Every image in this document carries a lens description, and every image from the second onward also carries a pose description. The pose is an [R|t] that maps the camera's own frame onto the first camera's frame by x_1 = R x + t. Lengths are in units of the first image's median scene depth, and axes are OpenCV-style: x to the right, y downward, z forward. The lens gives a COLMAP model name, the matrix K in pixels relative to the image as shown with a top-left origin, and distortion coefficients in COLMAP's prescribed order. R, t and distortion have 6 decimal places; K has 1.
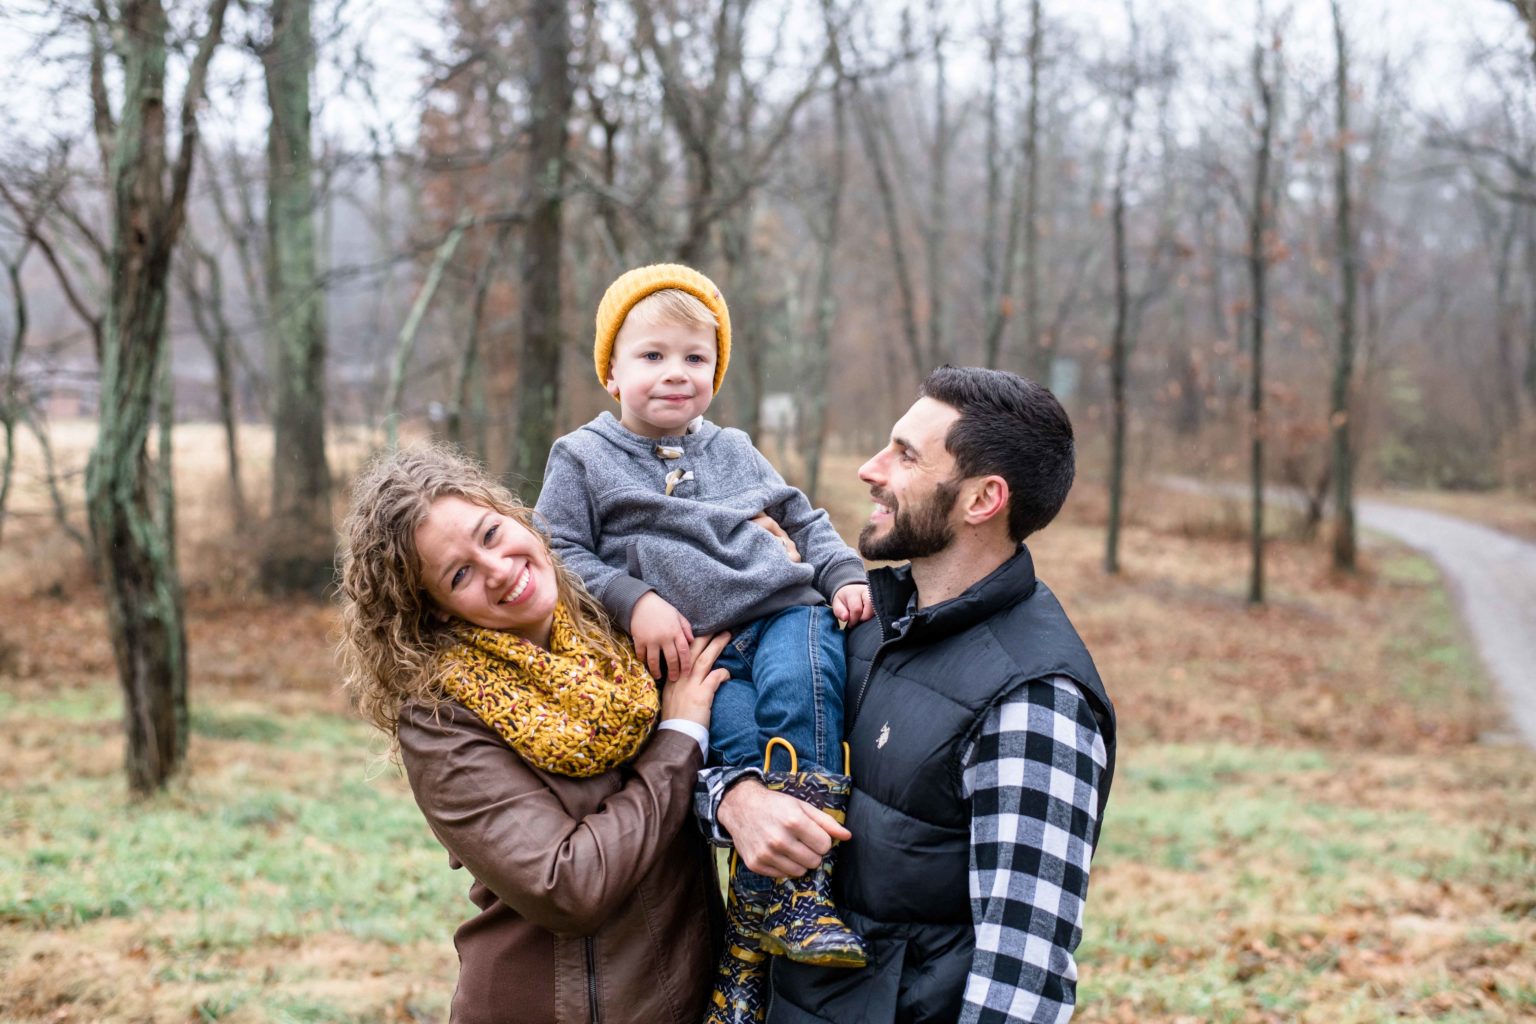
lens RADIAL K [[2025.3, 0, 711.9], [0, 2025.3, 507.1], [0, 0, 1]] dist [-0.034038, 0.033934]
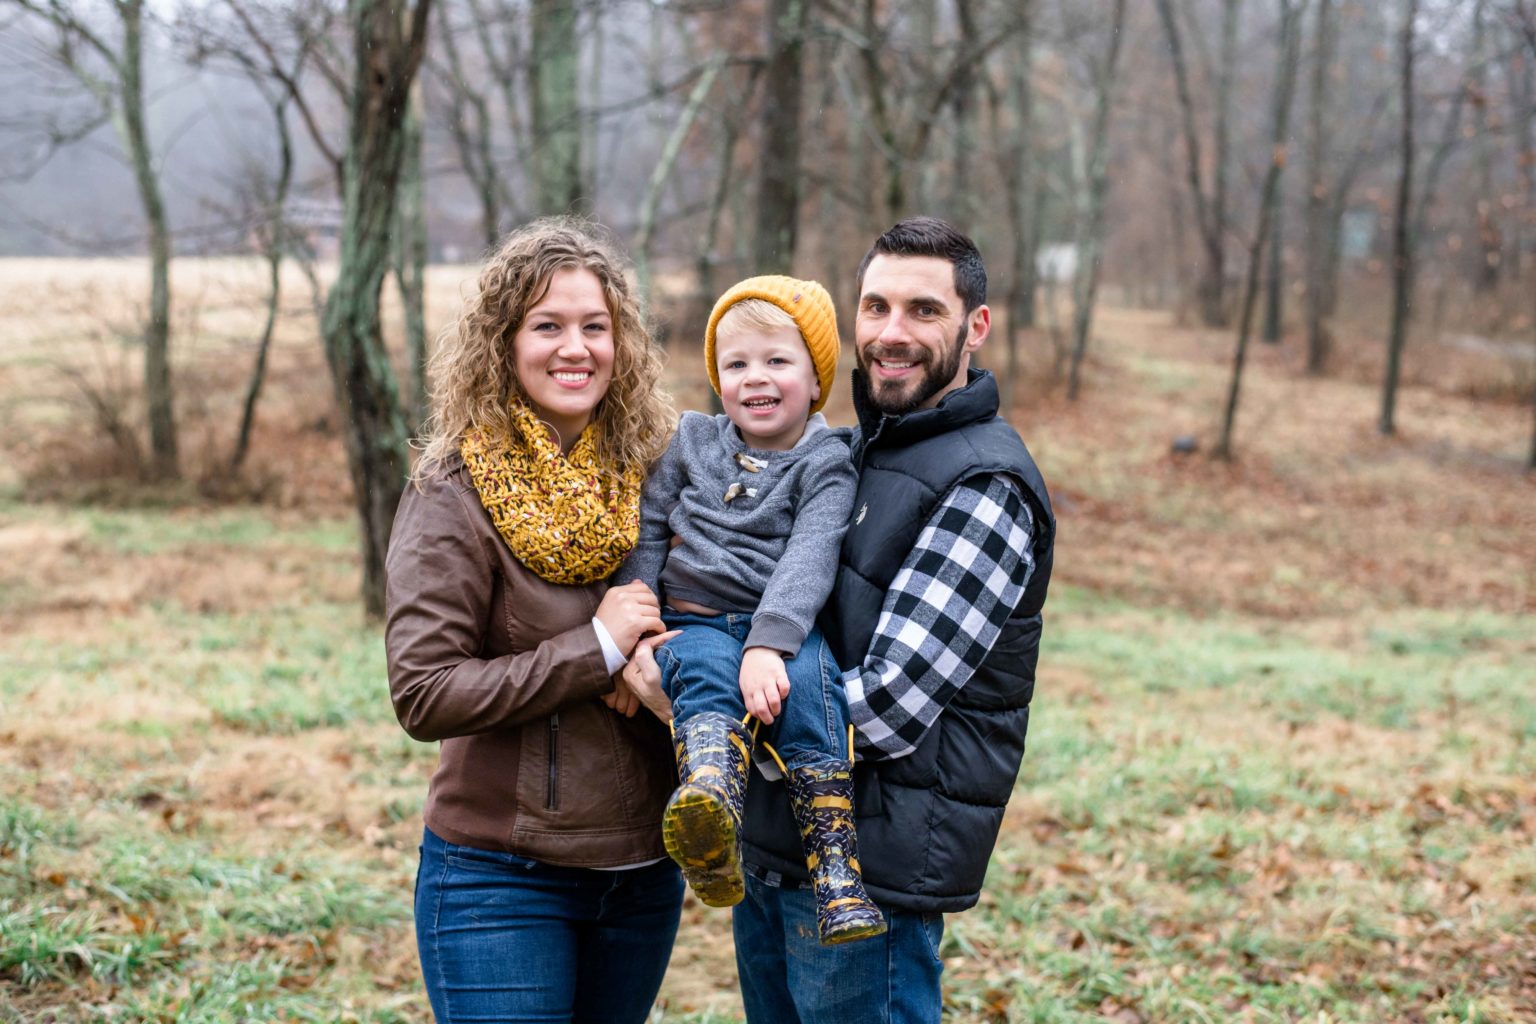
lens RADIAL K [[2094.2, 0, 799.6], [0, 2094.2, 494.0], [0, 0, 1]] dist [-0.027460, 0.000807]
pose [[0.993204, 0.027303, -0.113135, 0.043469], [-0.020165, 0.997761, 0.063767, 0.004139], [0.114623, -0.061052, 0.991531, -0.031621]]
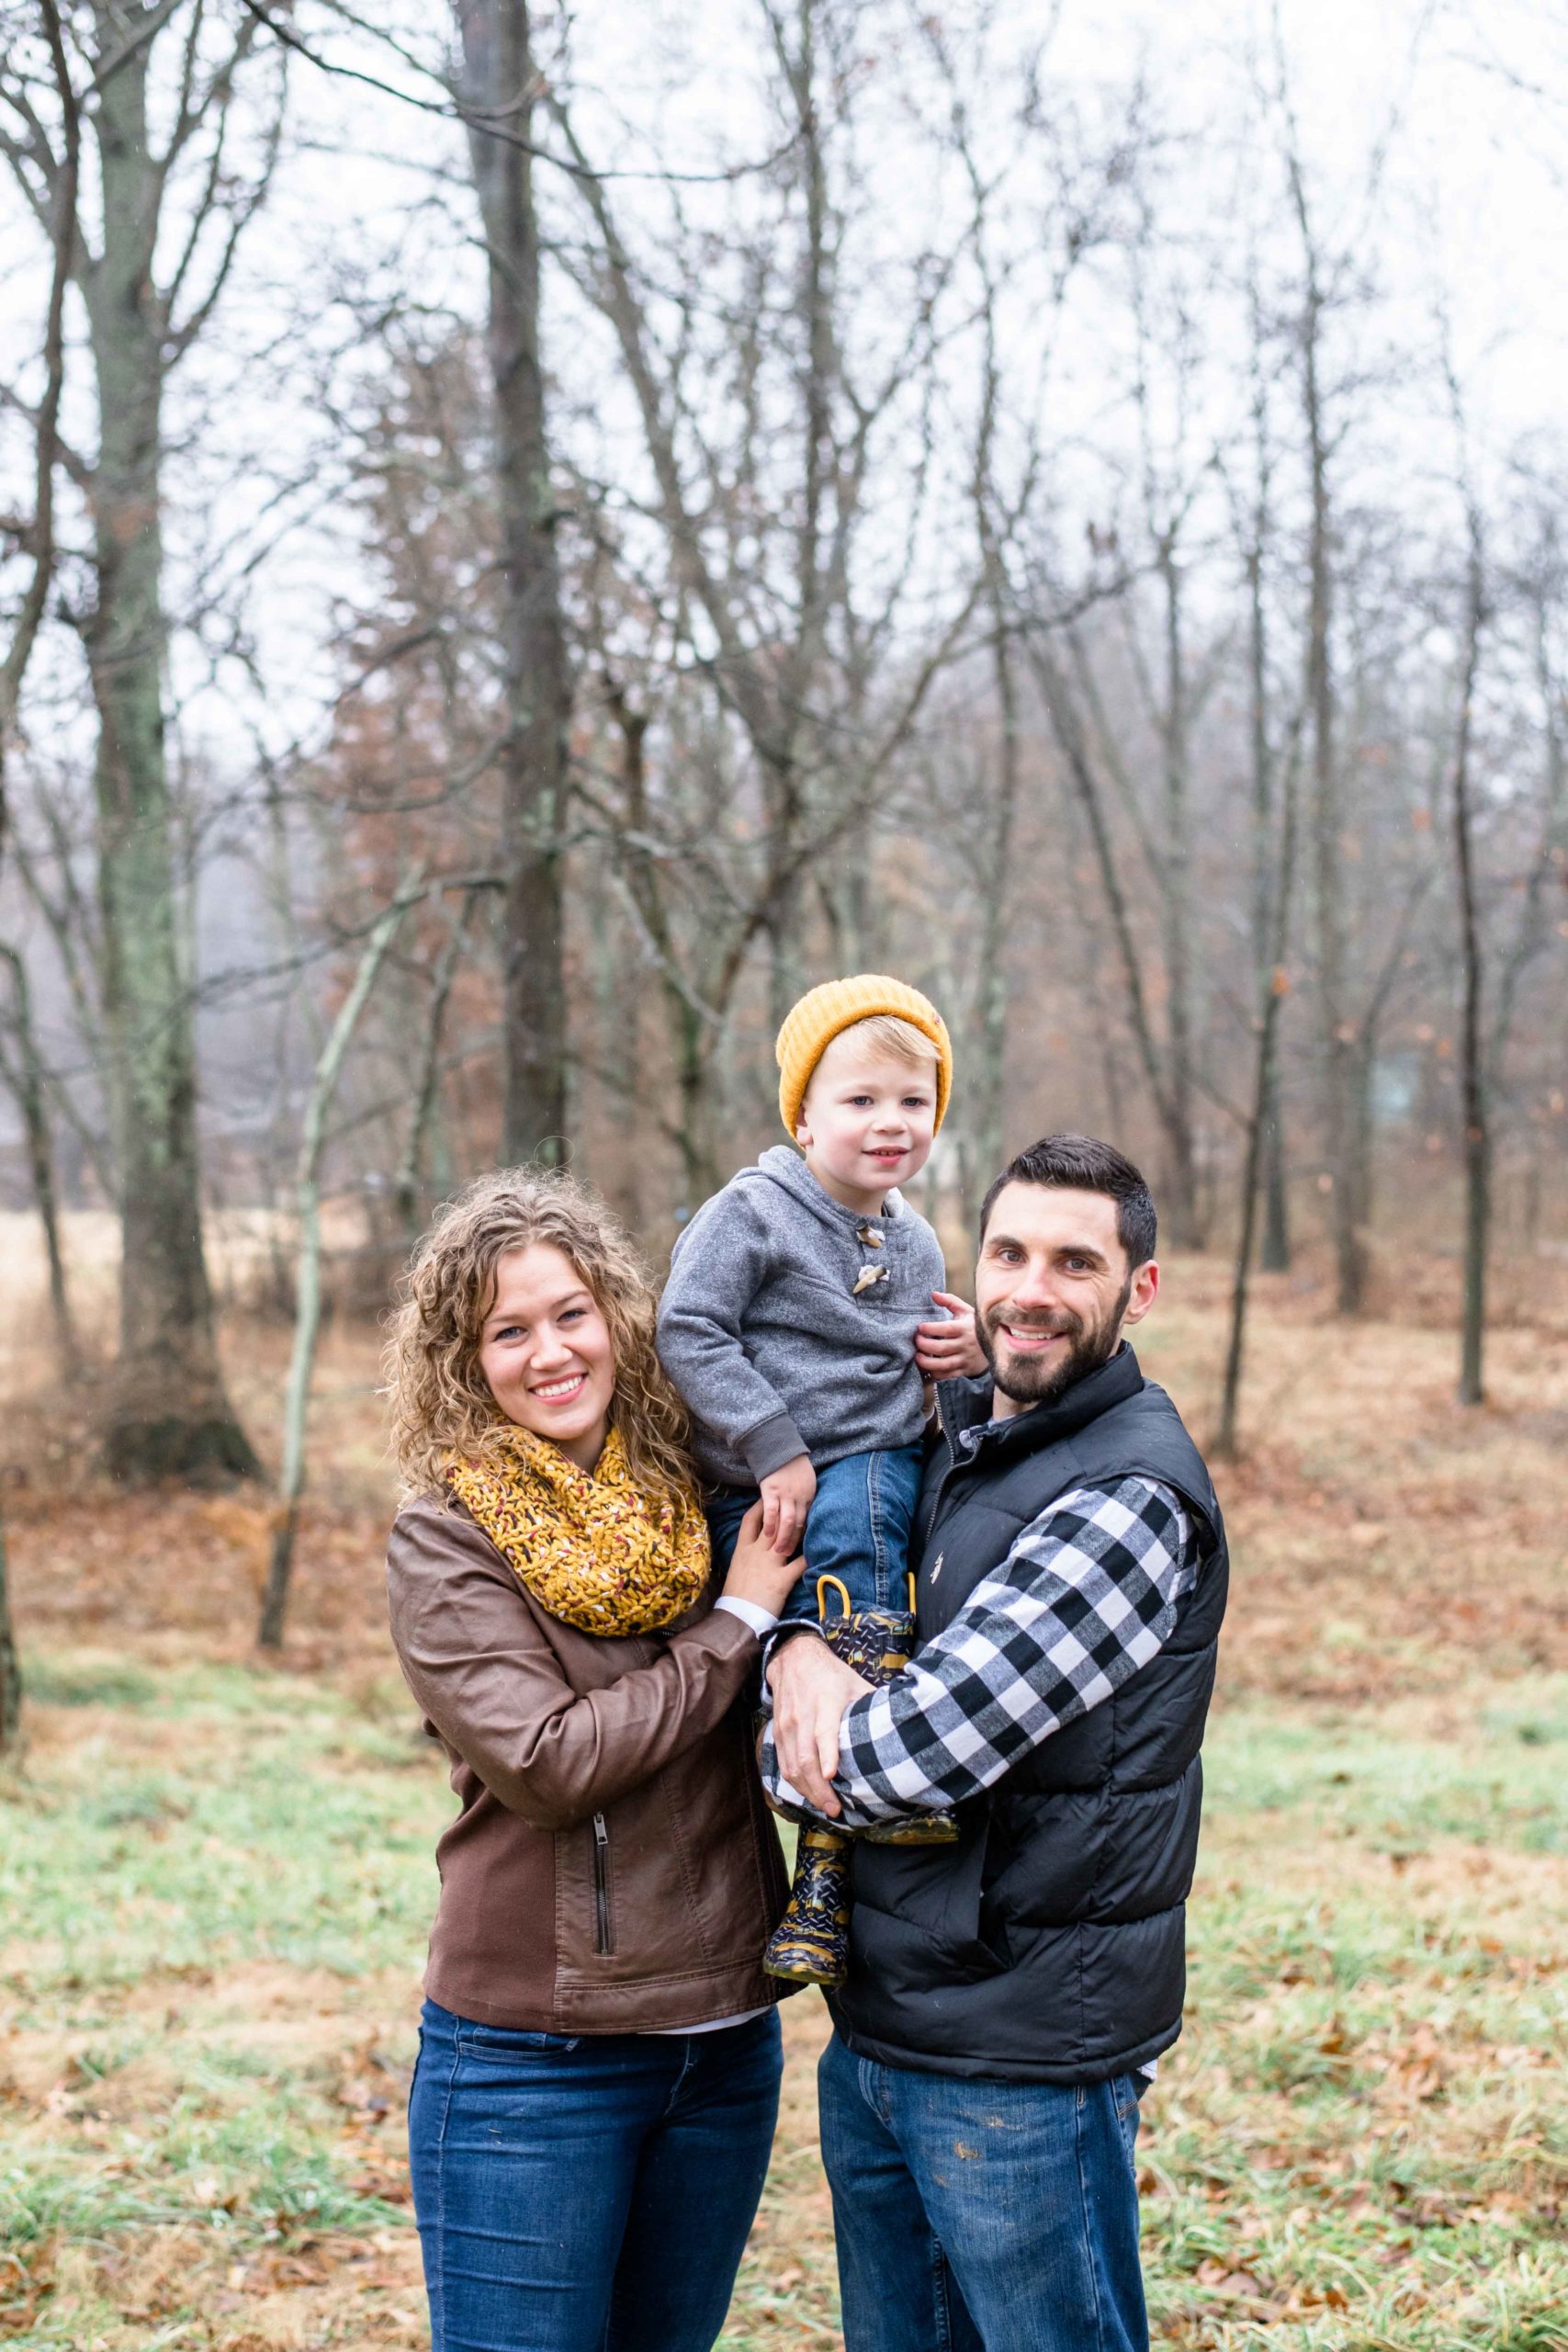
lens RADIAL K [[3522.9, 0, 667.2], [0, 3522.9, 1245.6], [0, 0, 1]] dist [-0.037345, 0.060549]
pose [[0.998112, -0.035043, -0.050450, 0.011132], [0.033946, 0.999172, -0.022440, 0.000148], [0.051195, 0.020685, 0.998474, -0.110473]]
